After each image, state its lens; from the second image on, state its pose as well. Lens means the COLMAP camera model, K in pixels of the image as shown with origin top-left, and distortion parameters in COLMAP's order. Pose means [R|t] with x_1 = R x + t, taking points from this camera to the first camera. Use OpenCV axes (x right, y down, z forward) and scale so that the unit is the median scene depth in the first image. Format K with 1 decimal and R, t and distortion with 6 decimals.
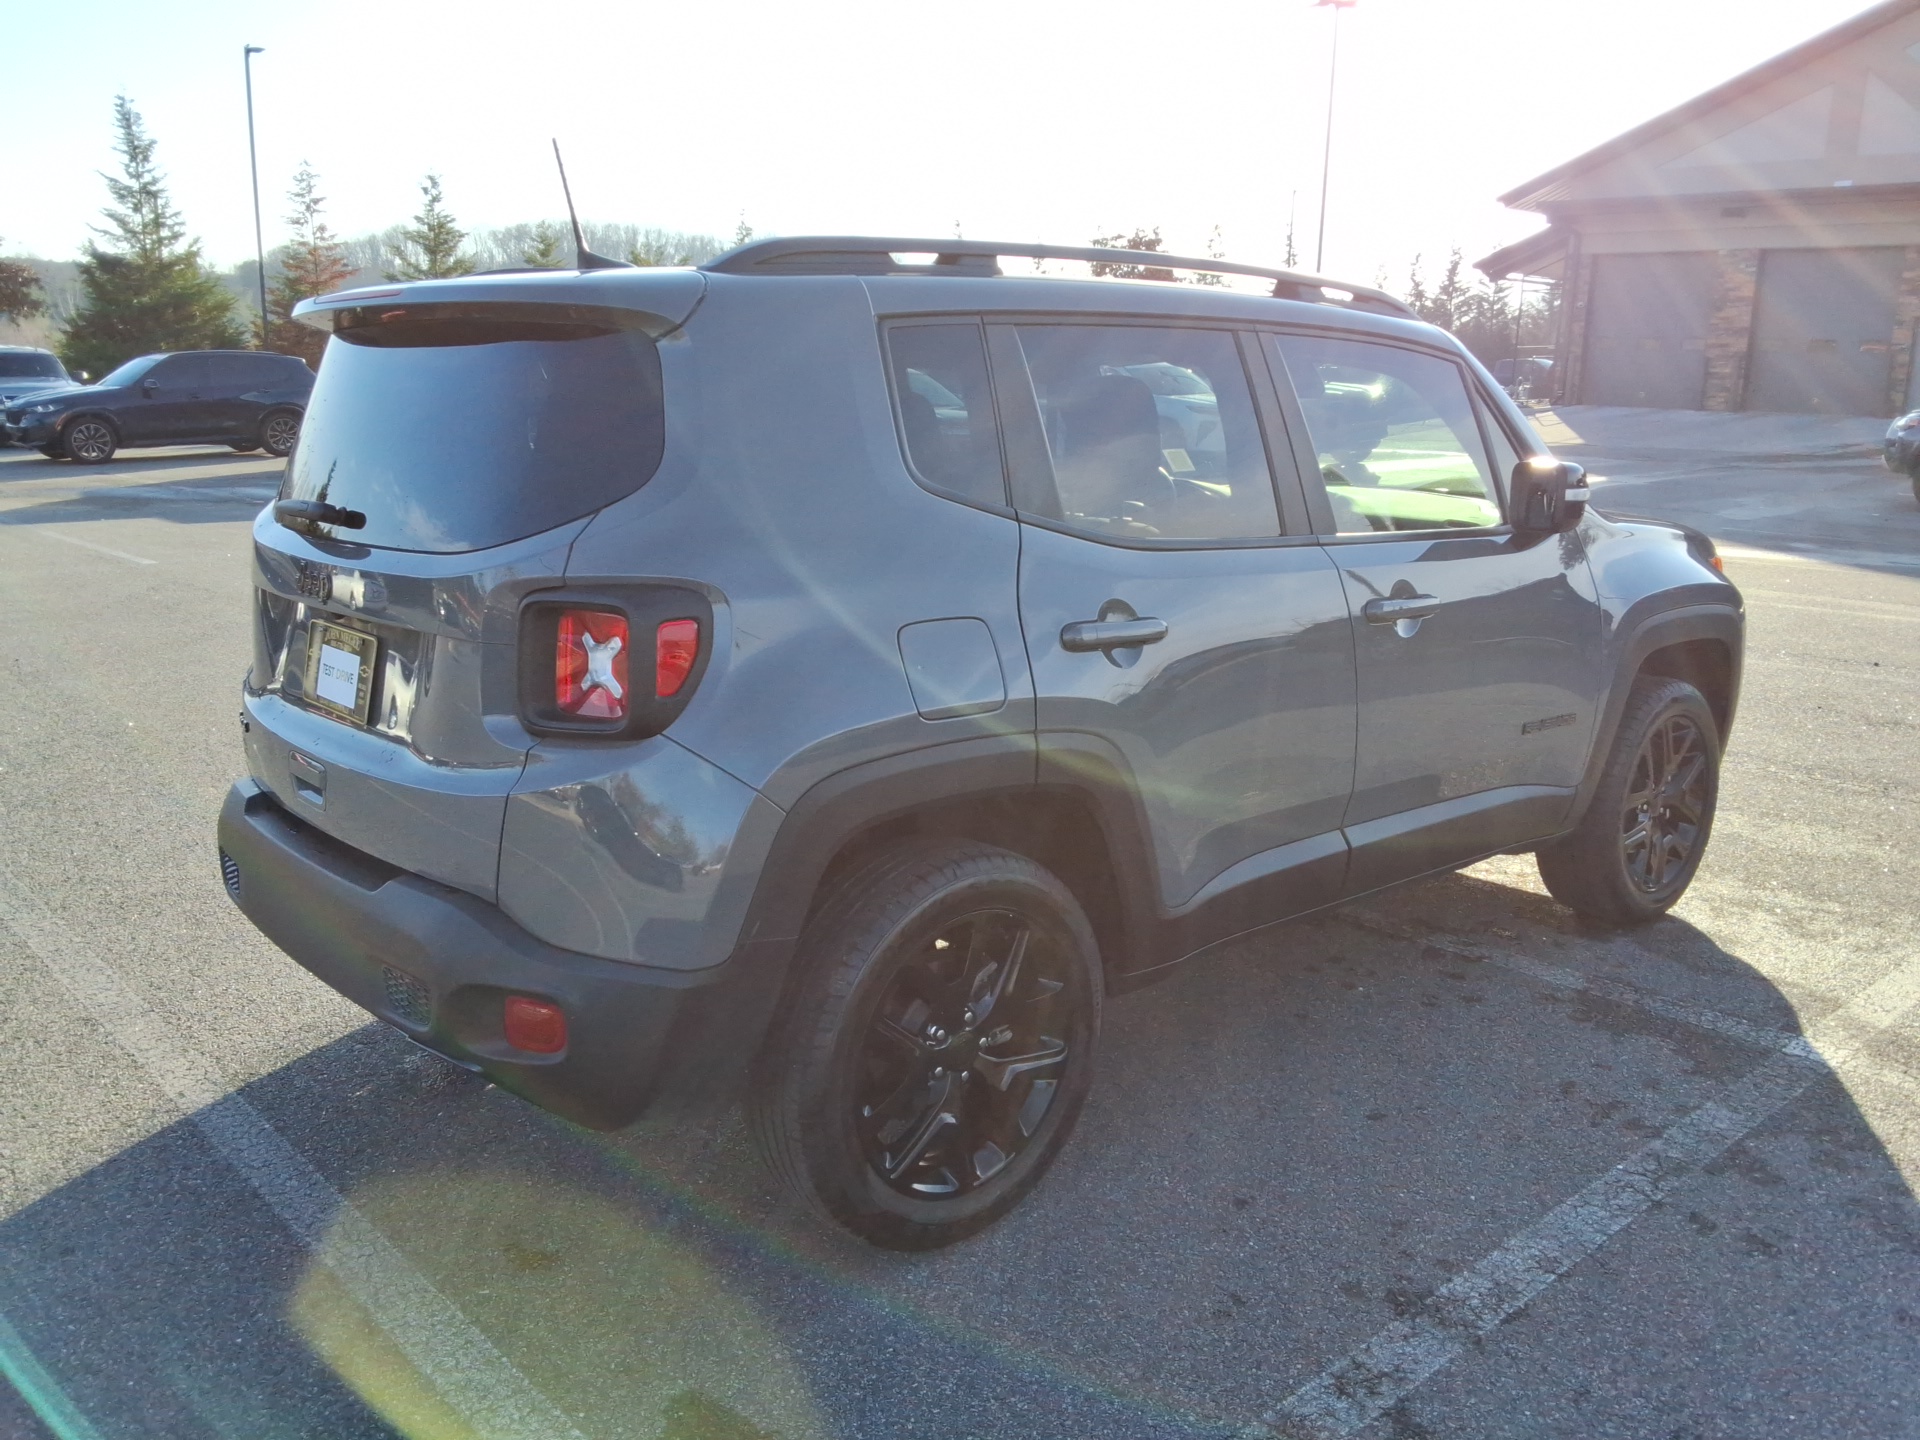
lens RADIAL K [[1544.2, 0, 947.2], [0, 1544.2, 715.6], [0, 0, 1]] dist [0.088835, -0.132377]
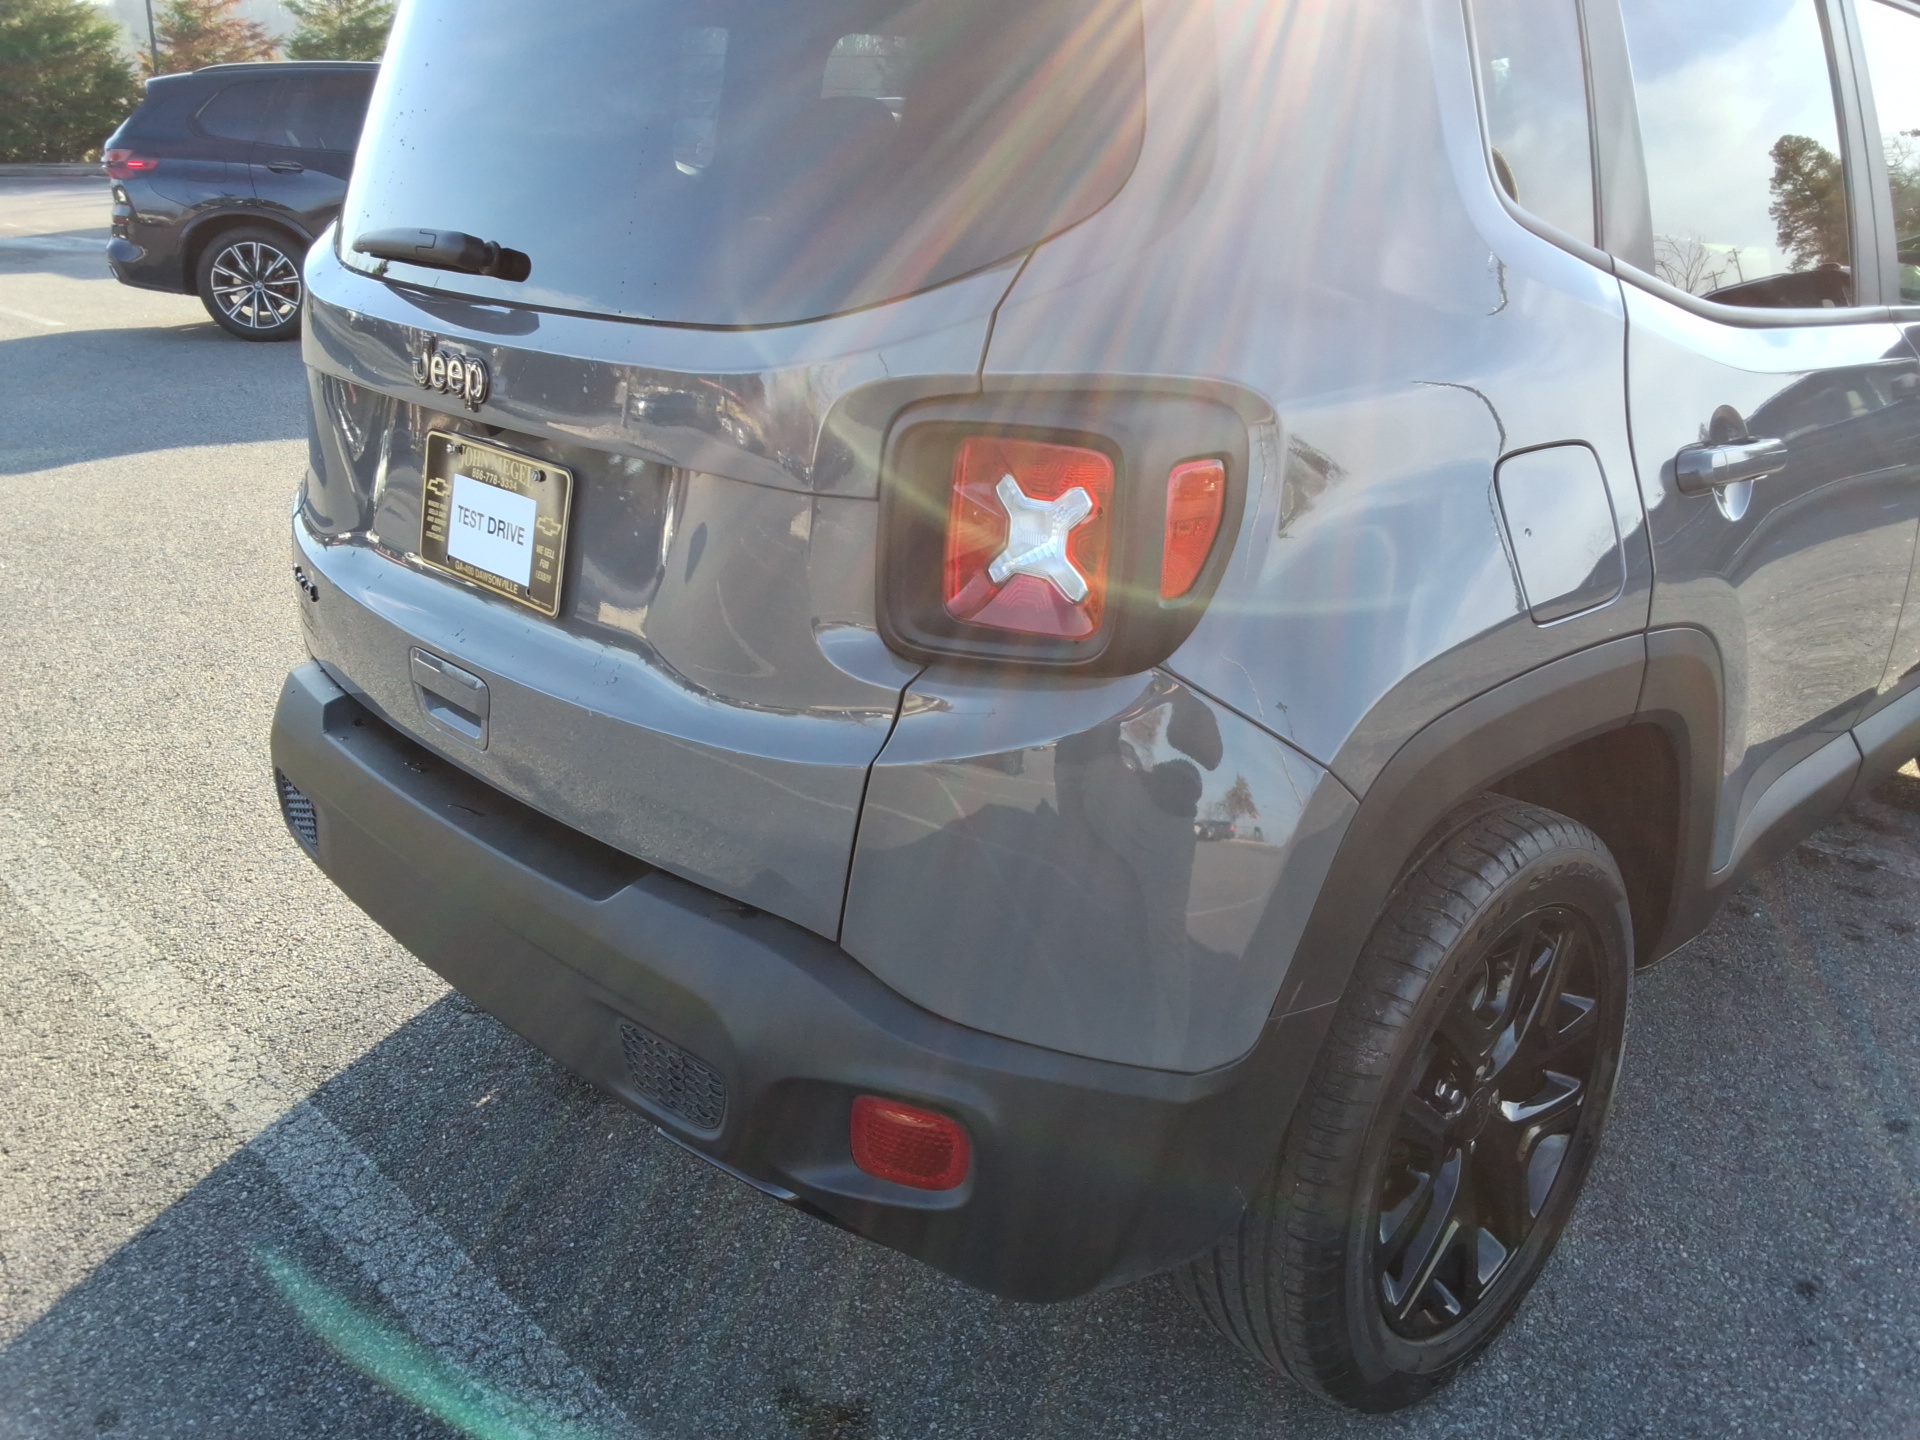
lens RADIAL K [[1544.2, 0, 954.9], [0, 1544.2, 716.7], [0, 0, 1]] dist [0.088835, -0.132377]
pose [[0.998777, 0.000779, 0.049434, -0.214651], [-0.007808, 0.989811, 0.142170, -0.036490], [-0.048819, -0.142382, 0.988607, 0.338316]]
